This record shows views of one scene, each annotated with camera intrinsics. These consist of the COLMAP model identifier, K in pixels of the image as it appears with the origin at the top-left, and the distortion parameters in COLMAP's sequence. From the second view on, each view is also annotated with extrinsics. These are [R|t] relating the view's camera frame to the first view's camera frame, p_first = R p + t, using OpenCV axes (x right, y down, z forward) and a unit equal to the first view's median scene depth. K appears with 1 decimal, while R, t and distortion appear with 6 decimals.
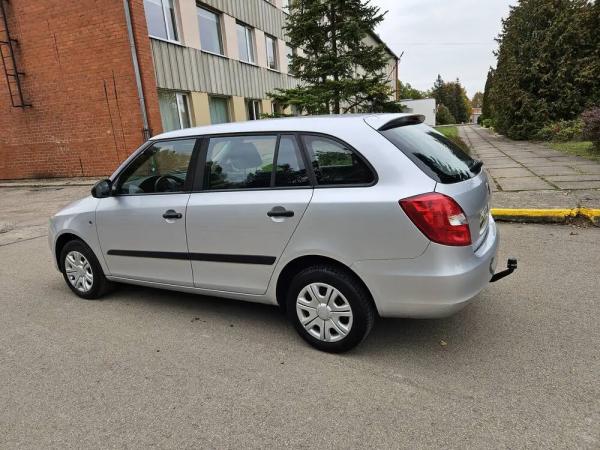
lens RADIAL K [[405.3, 0, 292.9], [0, 405.3, 227.3], [0, 0, 1]] dist [0.065657, -0.039946]
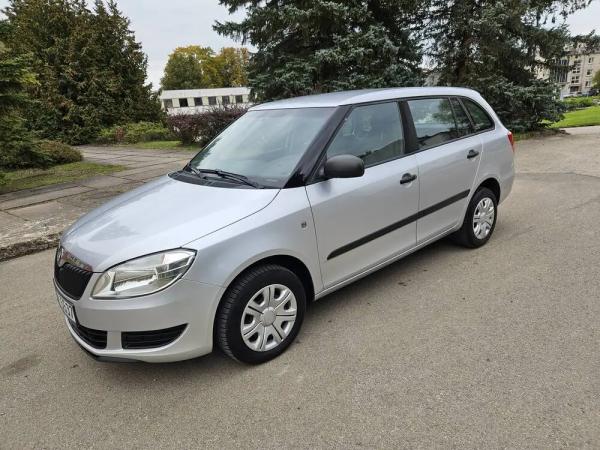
lens RADIAL K [[404.9, 0, 300.0], [0, 404.9, 225.0], [0, 0, 1]] dist [0.082113, -0.065672]
pose [[0.345395, -0.223857, 0.911367, -1.064118], [0.257866, 0.956391, 0.137188, -0.102043], [-0.902334, 0.187626, 0.388058, 0.712679]]
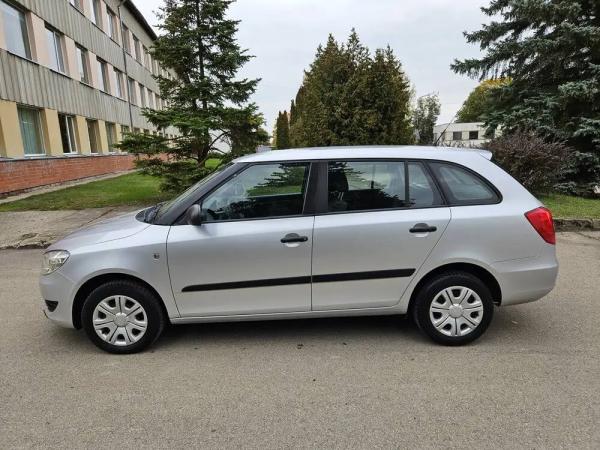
lens RADIAL K [[404.9, 0, 300.0], [0, 404.9, 225.0], [0, 0, 1]] dist [0.082113, -0.065672]
pose [[0.865559, -0.043224, 0.498938, -0.625615], [0.077307, 0.995859, -0.047838, -0.012791], [-0.494804, 0.079978, 0.865317, 0.121426]]
